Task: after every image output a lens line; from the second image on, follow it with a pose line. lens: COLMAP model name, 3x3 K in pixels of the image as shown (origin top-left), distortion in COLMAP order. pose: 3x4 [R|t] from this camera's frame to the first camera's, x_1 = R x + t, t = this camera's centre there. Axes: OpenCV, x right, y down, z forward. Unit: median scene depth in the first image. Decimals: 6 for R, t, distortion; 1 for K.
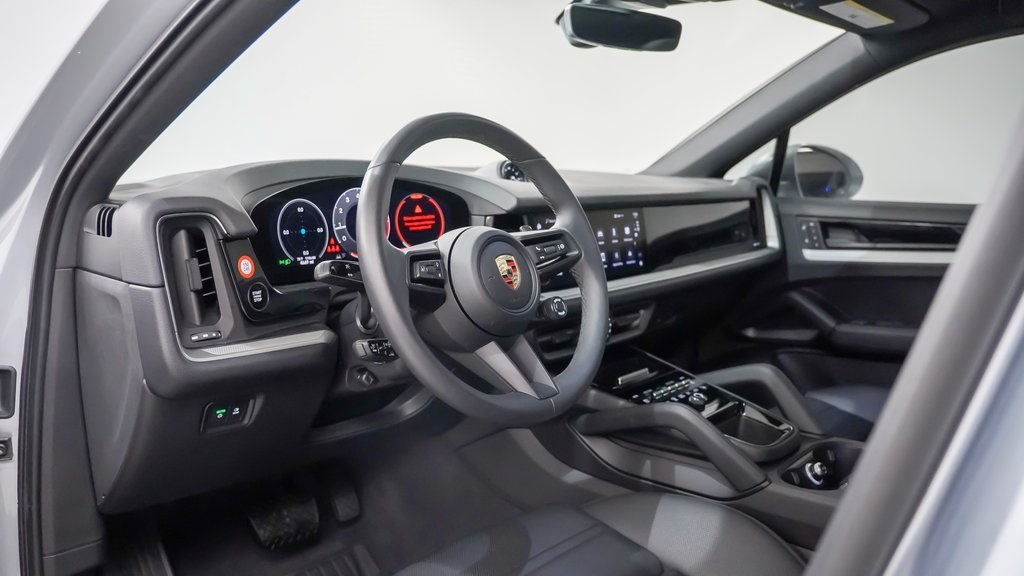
lens RADIAL K [[810.4, 0, 509.9], [0, 810.4, 292.0], [0, 0, 1]] dist [-0.139780, 0.021646]
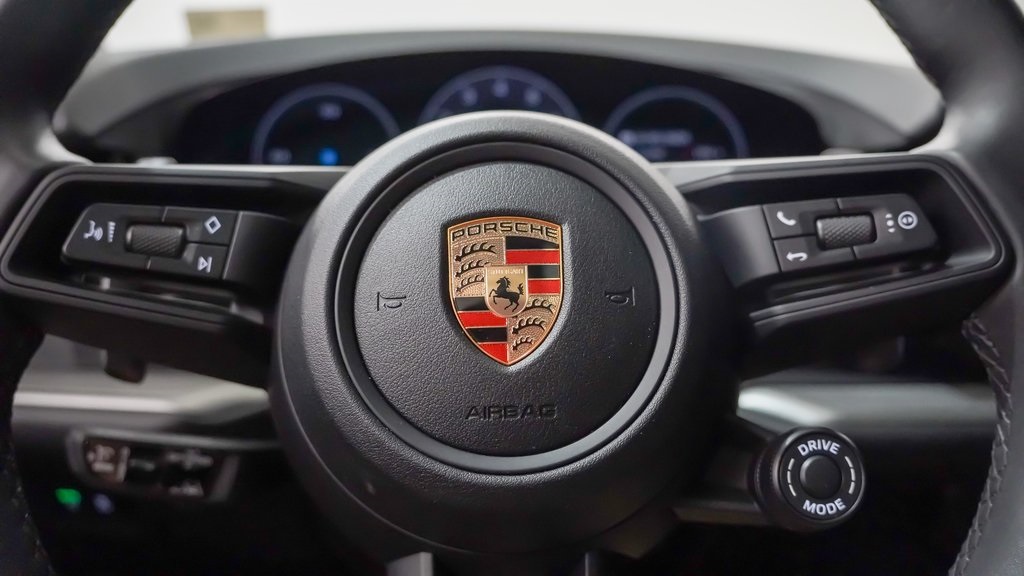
lens RADIAL K [[810.4, 0, 506.7], [0, 810.4, 285.5], [0, 0, 1]] dist [-0.139780, 0.021646]
pose [[0.664866, 0.109337, -0.738917, 0.150350], [-0.128509, 0.991222, 0.031041, -0.028786], [0.735825, 0.074320, 0.673081, 0.735455]]
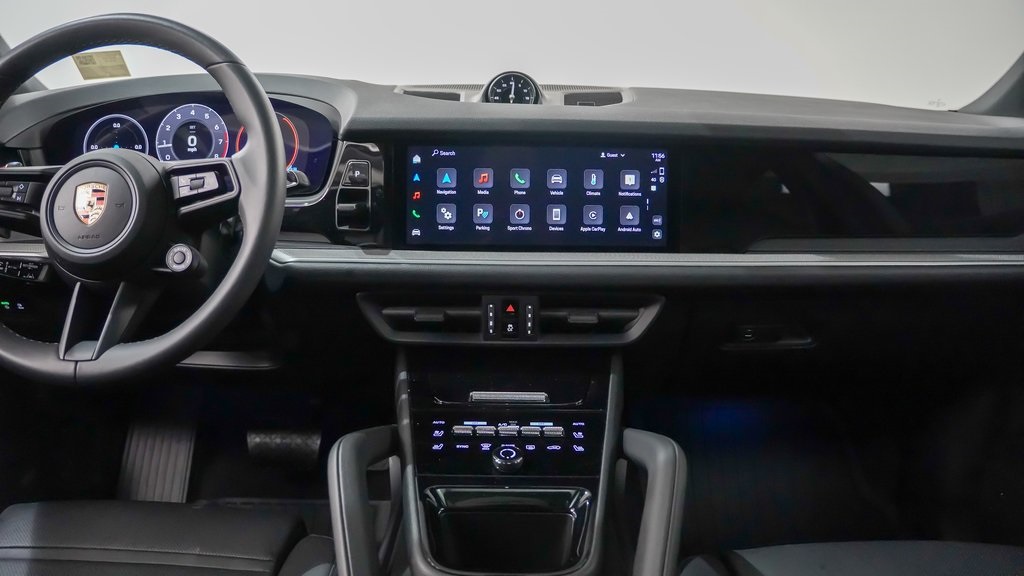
lens RADIAL K [[810.4, 0, 512.6], [0, 810.4, 294.2], [0, 0, 1]] dist [-0.139780, 0.021646]
pose [[0.648241, 0.181361, -0.739521, 0.774078], [-0.124895, 0.983392, 0.131690, -0.080869], [0.751122, 0.006995, 0.660126, 0.697715]]
